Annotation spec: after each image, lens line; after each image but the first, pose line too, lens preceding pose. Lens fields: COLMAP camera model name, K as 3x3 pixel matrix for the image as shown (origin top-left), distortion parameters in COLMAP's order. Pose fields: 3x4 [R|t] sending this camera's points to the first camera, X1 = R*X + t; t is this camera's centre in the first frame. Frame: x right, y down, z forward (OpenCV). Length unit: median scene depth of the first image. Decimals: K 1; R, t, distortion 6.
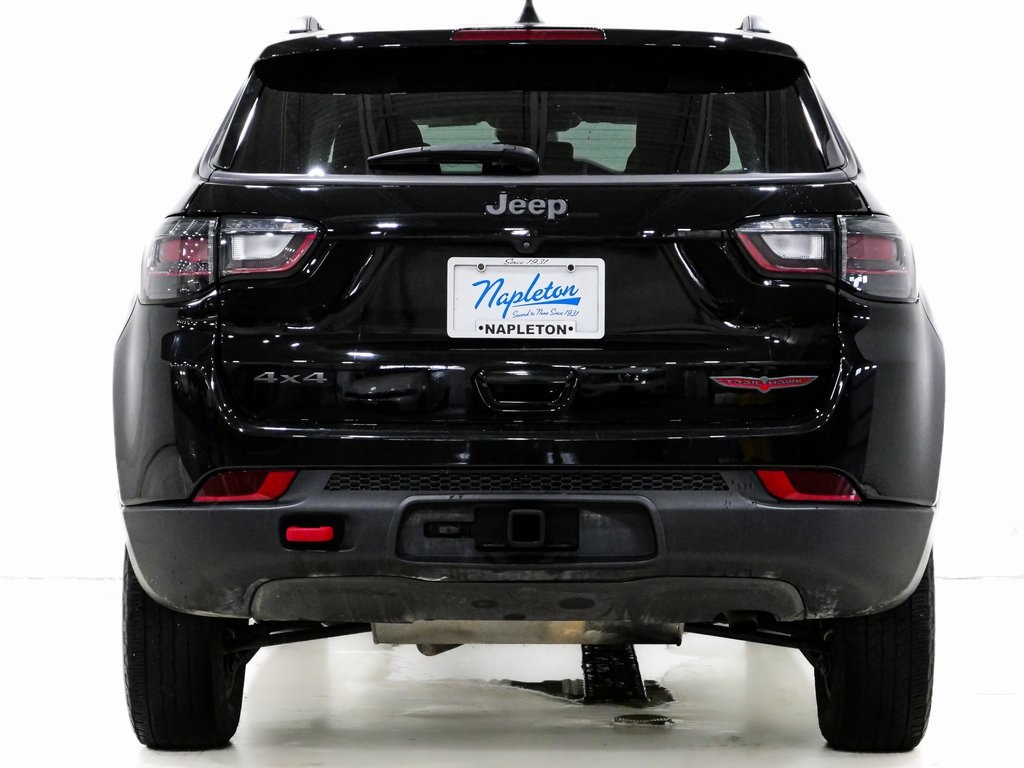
lens RADIAL K [[2887.0, 0, 513.4], [0, 2887.0, 384.9], [0, 0, 1]] dist [0.026065, 0.000000]
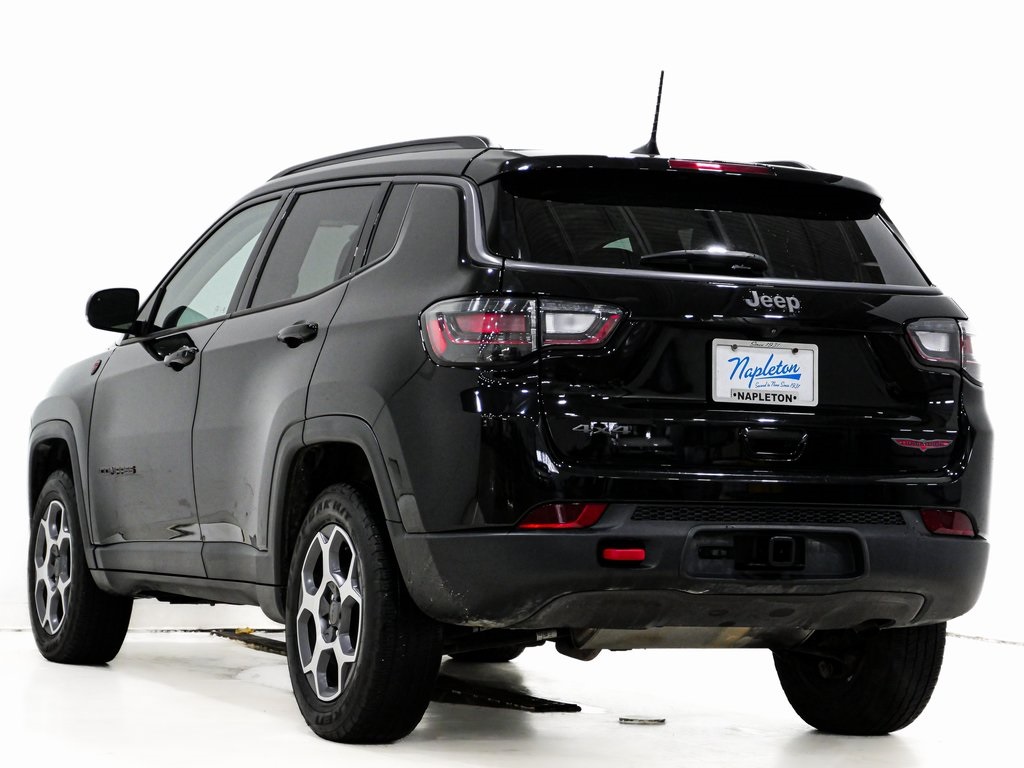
lens RADIAL K [[2825.8, 0, 510.4], [0, 2825.8, 383.0], [0, 0, 1]] dist [0.026009, 0.000000]
pose [[0.897958, 0.037326, 0.438496, -0.647620], [-0.019509, 0.998793, -0.045069, 0.033281], [-0.439649, 0.031915, 0.897603, -0.076564]]
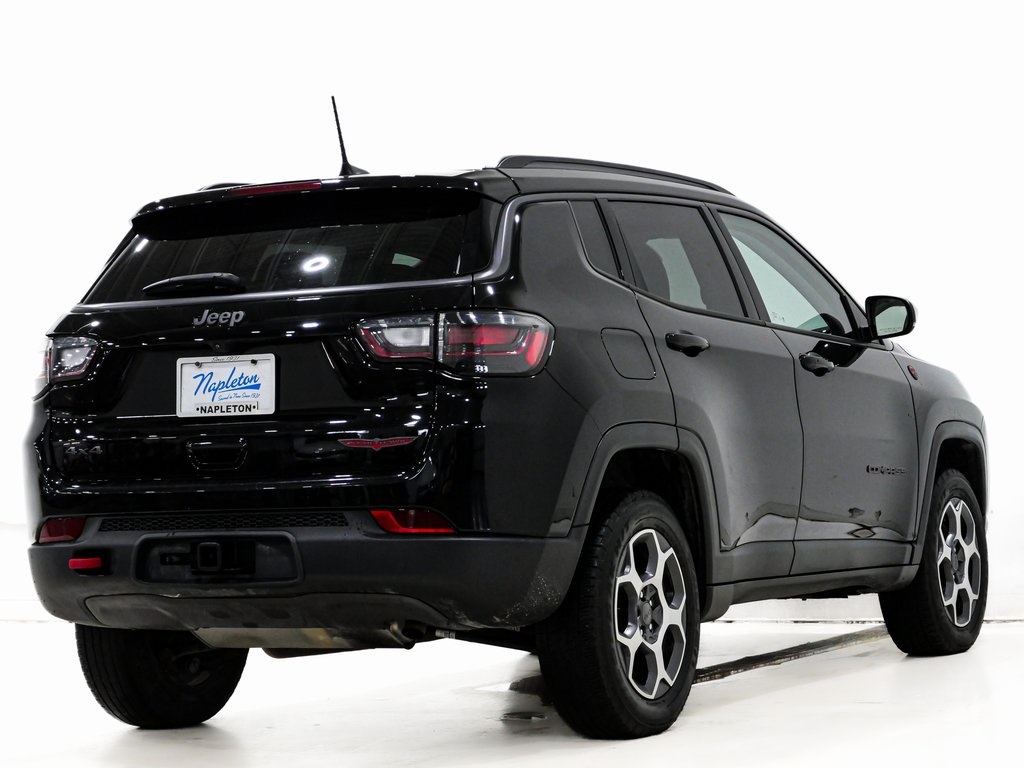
lens RADIAL K [[2632.8, 0, 511.0], [0, 2632.8, 383.7], [0, 0, 1]] dist [0.065625, 0.000000]
pose [[0.889255, -0.042557, -0.455428, 0.680899], [0.025241, 0.998711, -0.044038, 0.026335], [0.456715, 0.027665, 0.889183, -0.029320]]
